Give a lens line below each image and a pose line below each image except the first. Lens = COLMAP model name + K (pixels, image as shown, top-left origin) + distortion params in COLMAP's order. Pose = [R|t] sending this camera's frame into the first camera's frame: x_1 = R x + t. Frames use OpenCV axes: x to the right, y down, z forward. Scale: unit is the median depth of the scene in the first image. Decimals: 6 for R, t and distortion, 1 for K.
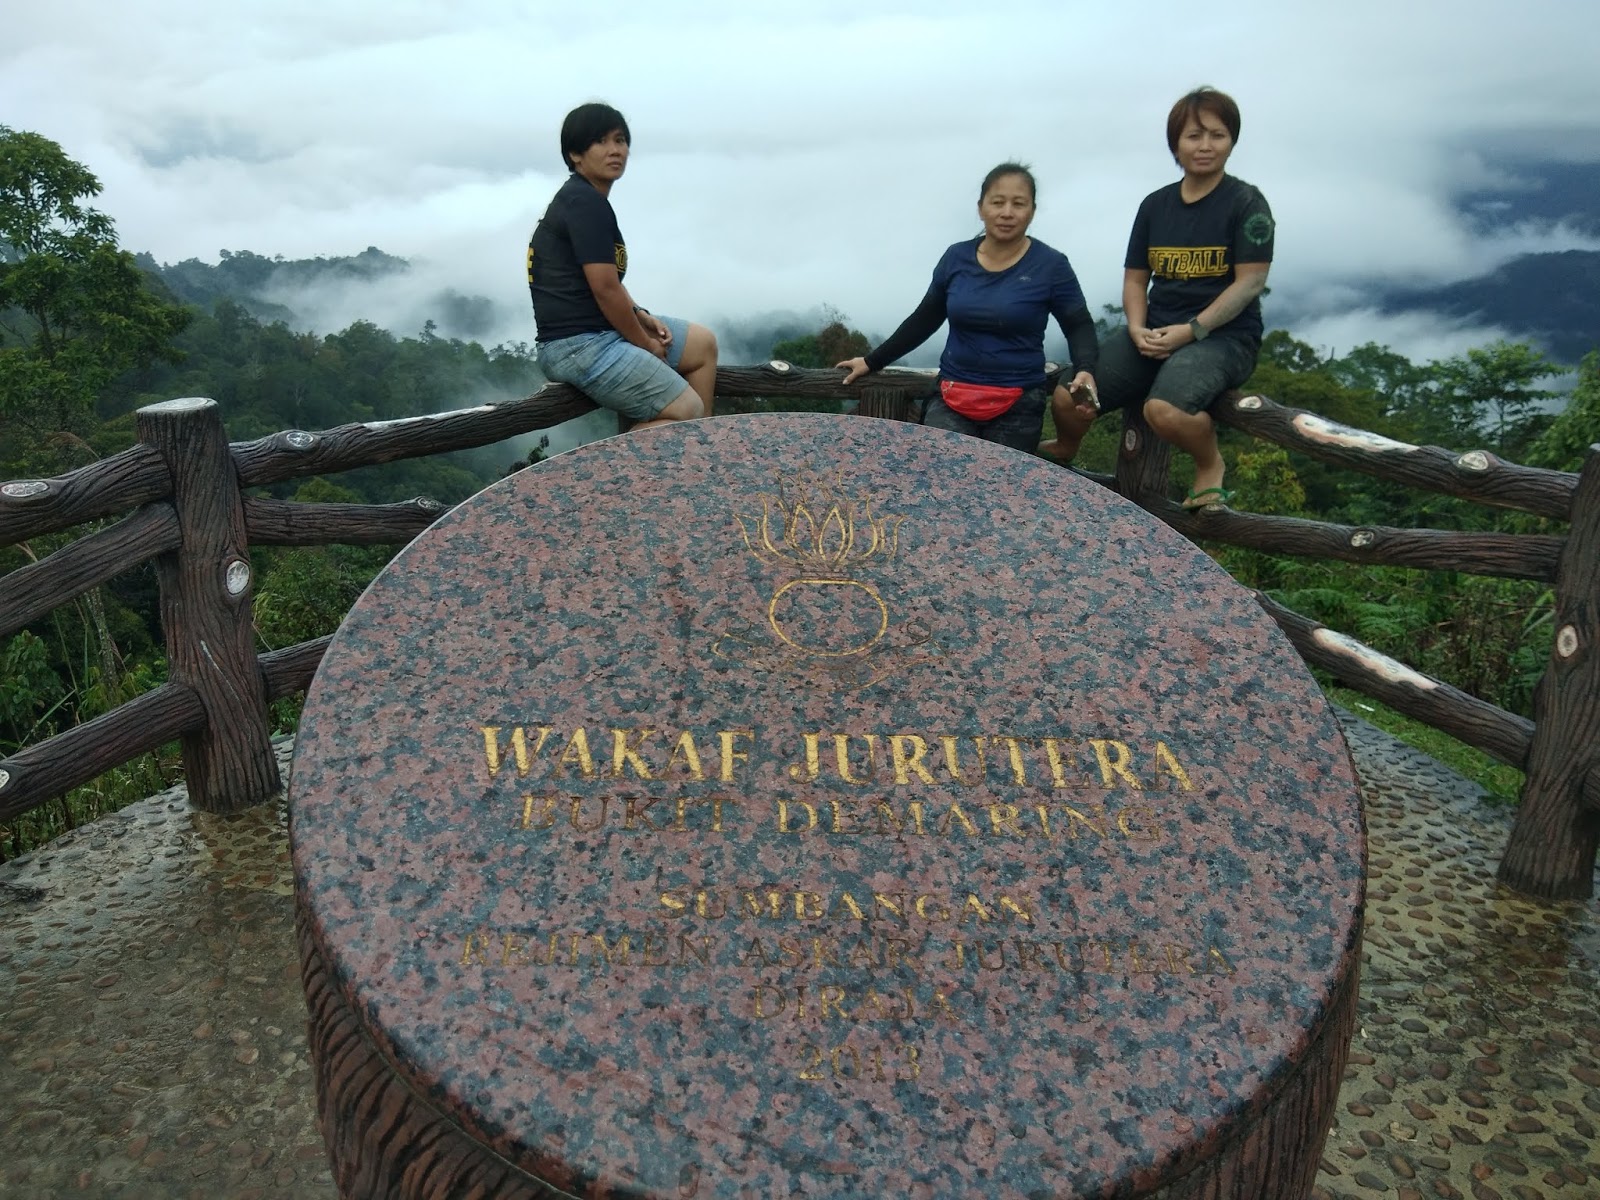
lens RADIAL K [[1265.6, 0, 772.5], [0, 1265.6, 604.9], [0, 0, 1]] dist [0.094308, -0.188021]
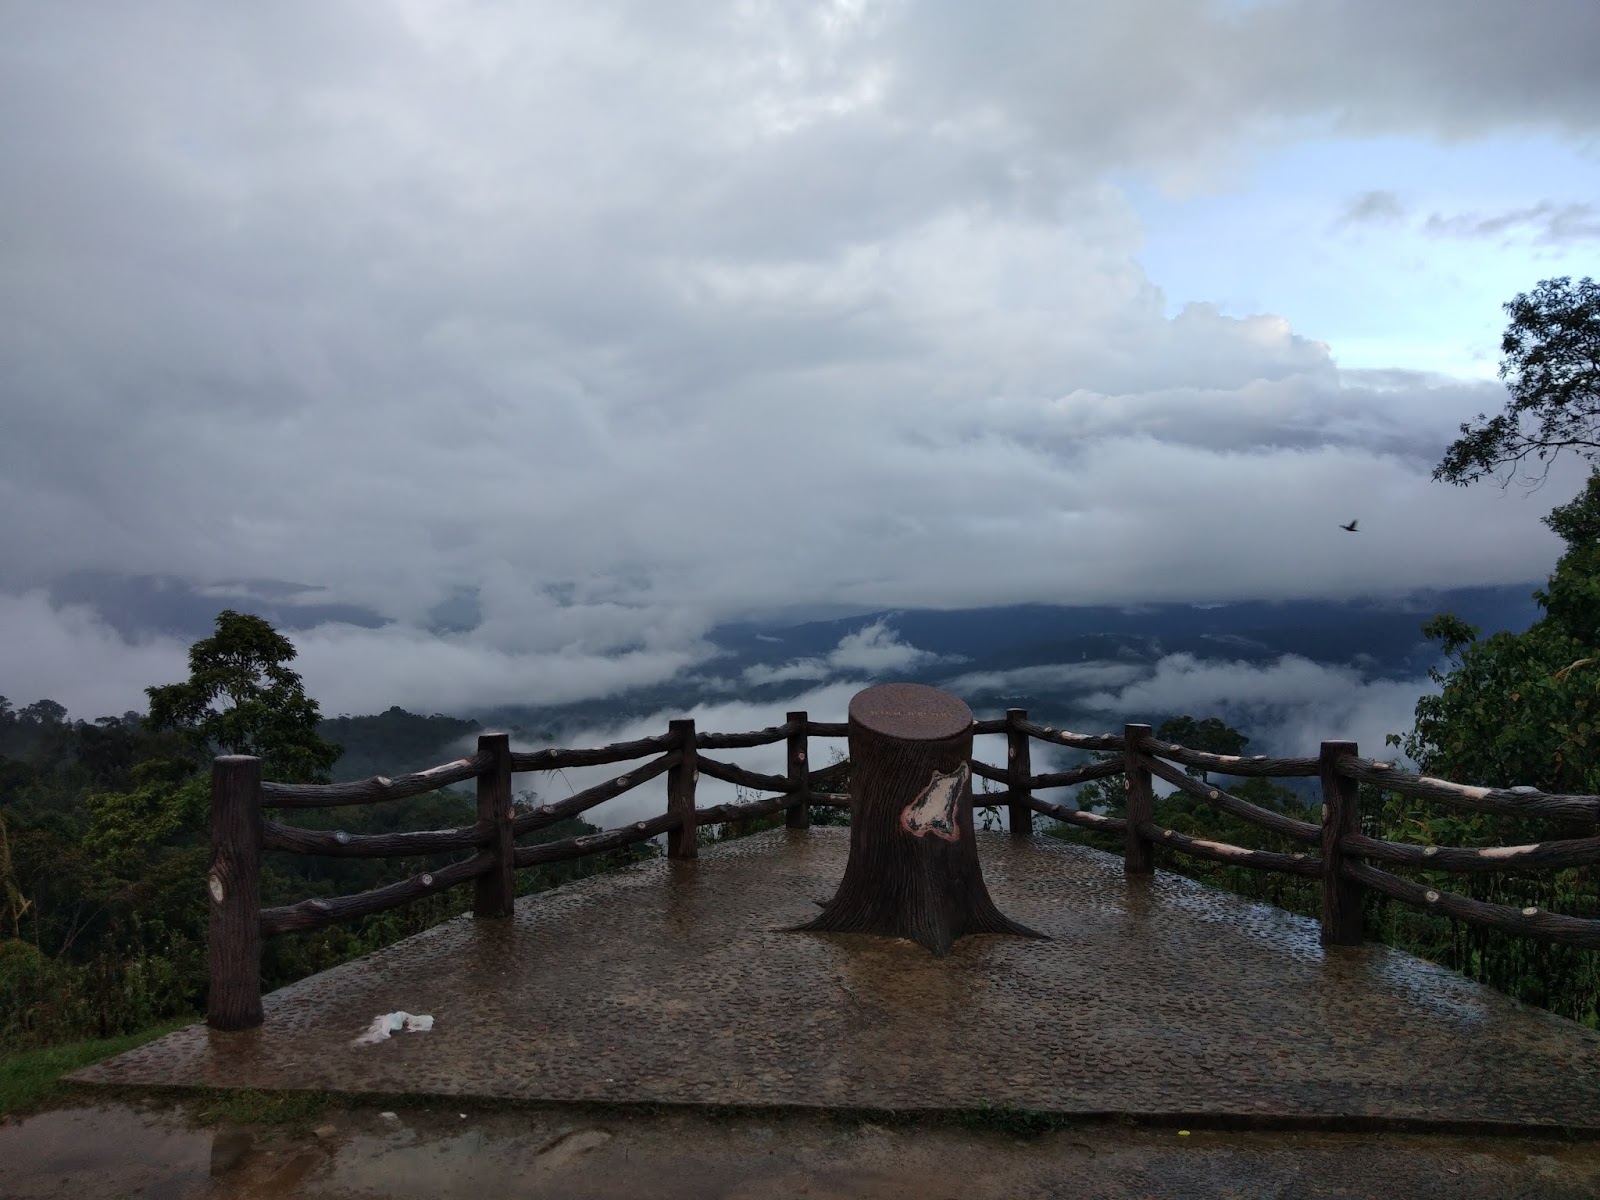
lens RADIAL K [[1265.6, 0, 772.5], [0, 1265.6, 604.9], [0, 0, 1]] dist [0.094308, -0.188021]
pose [[0.999974, -0.007259, 0.000230, -0.681523], [0.006897, 0.939228, -0.343224, 1.909830], [0.002275, 0.343216, 0.939254, -5.989660]]
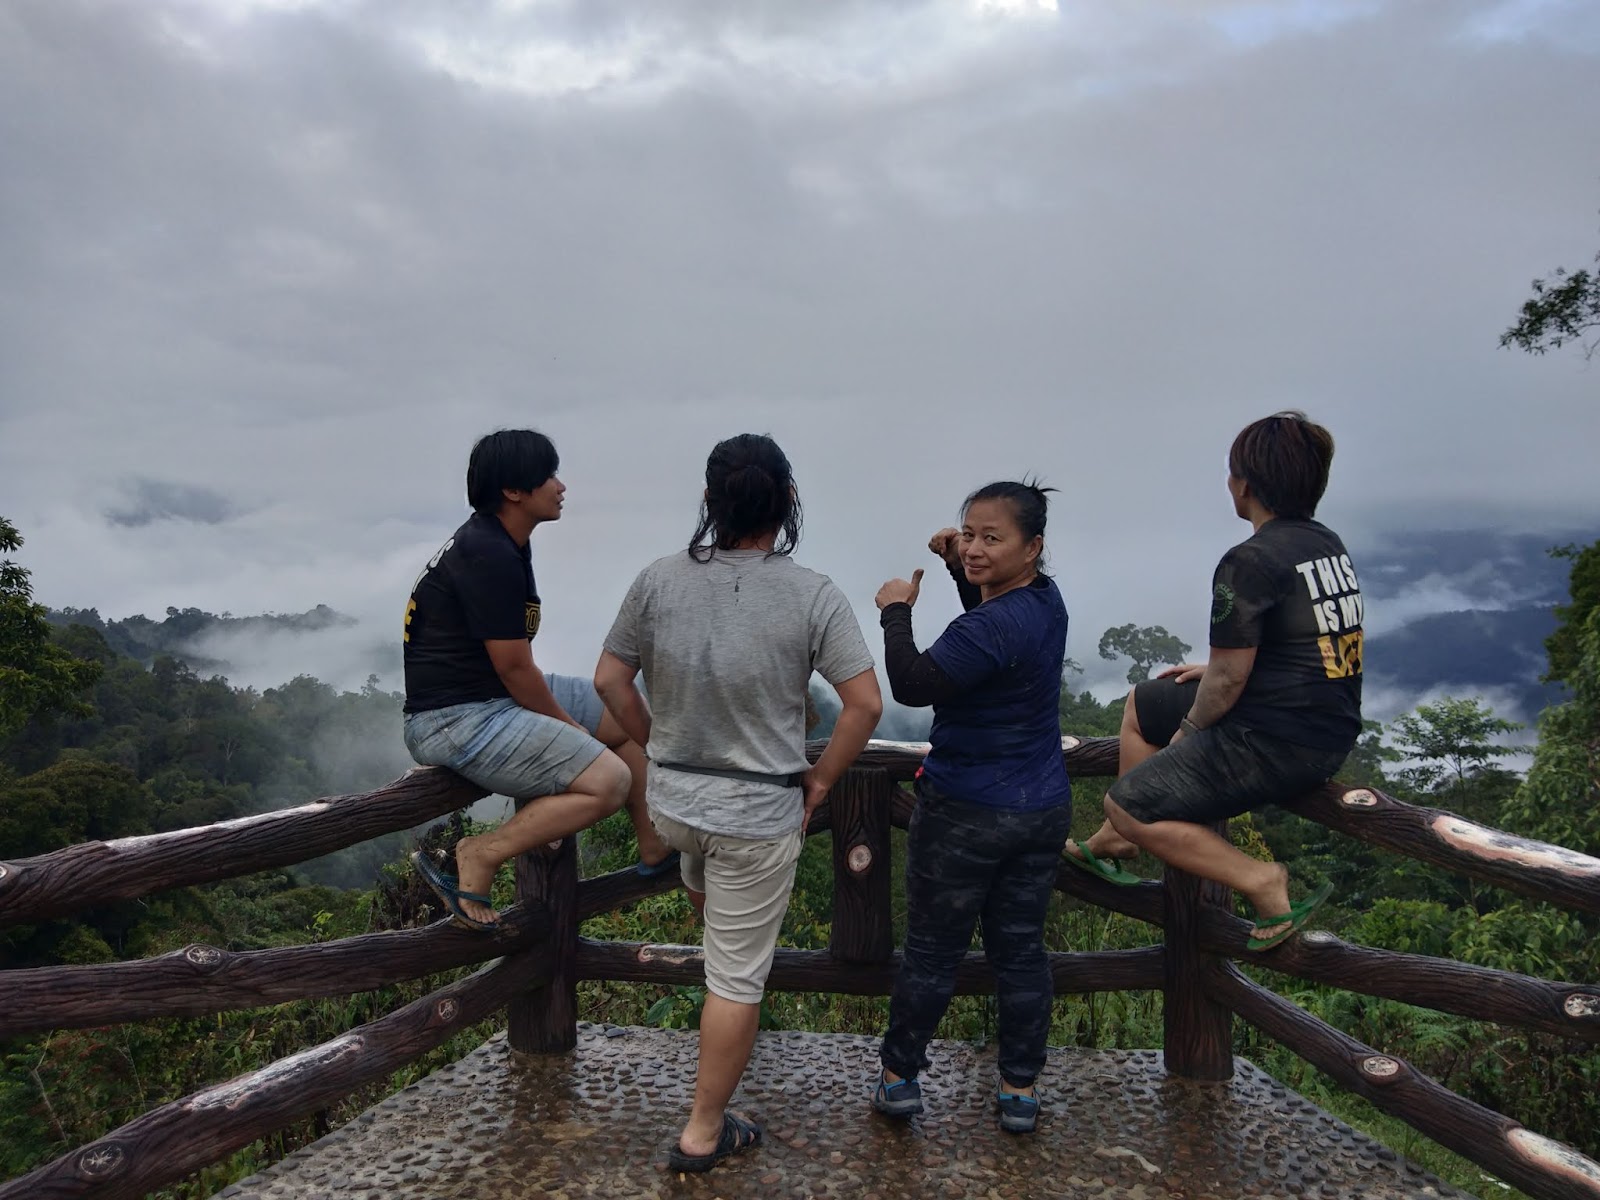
lens RADIAL K [[1265.6, 0, 772.5], [0, 1265.6, 604.9], [0, 0, 1]] dist [0.094308, -0.188021]
pose [[0.998986, 0.003056, 0.044925, -0.006687], [0.009194, 0.962834, -0.269939, -0.263952], [-0.044081, 0.270078, 0.961829, 1.041887]]
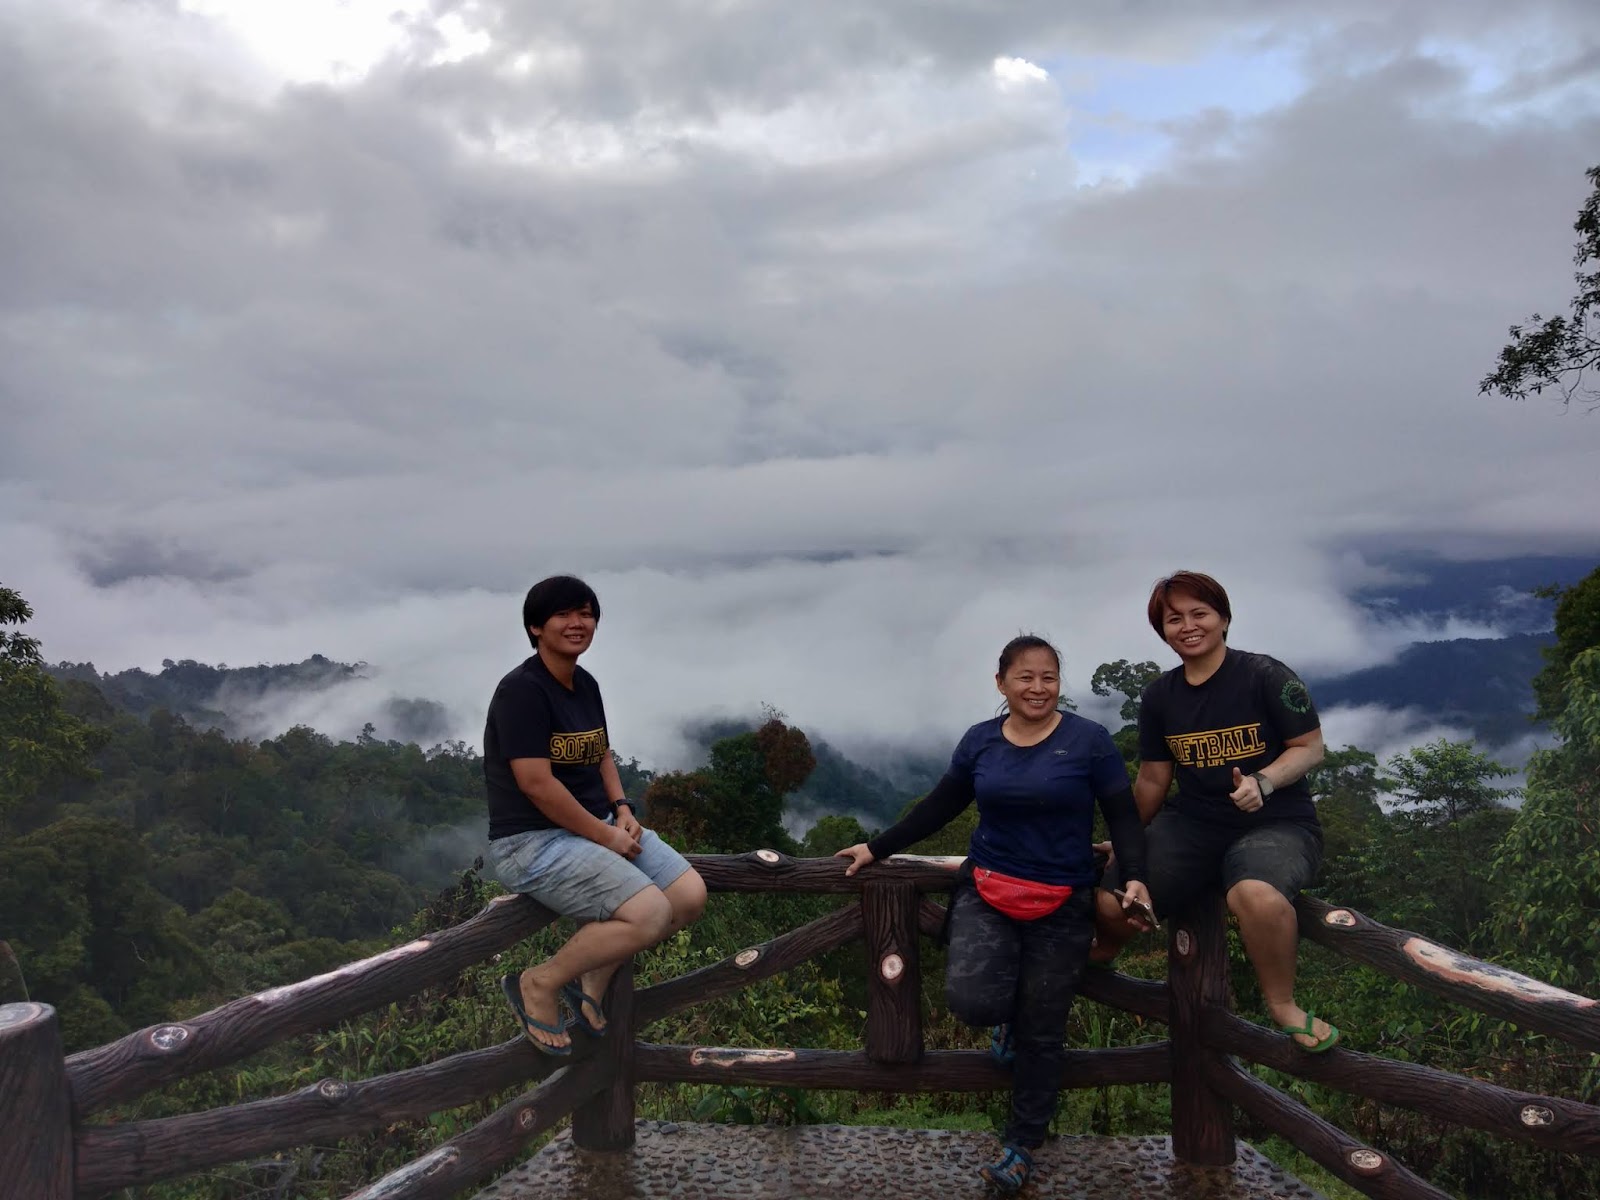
lens RADIAL K [[1263.1, 0, 767.9], [0, 1263.1, 598.8], [0, 0, 1]] dist [0.076517, -0.140284]
pose [[0.998796, -0.011604, 0.047663, -0.154096], [0.025603, 0.952096, -0.304725, -0.434154], [-0.041843, 0.305579, 0.951247, 0.599622]]
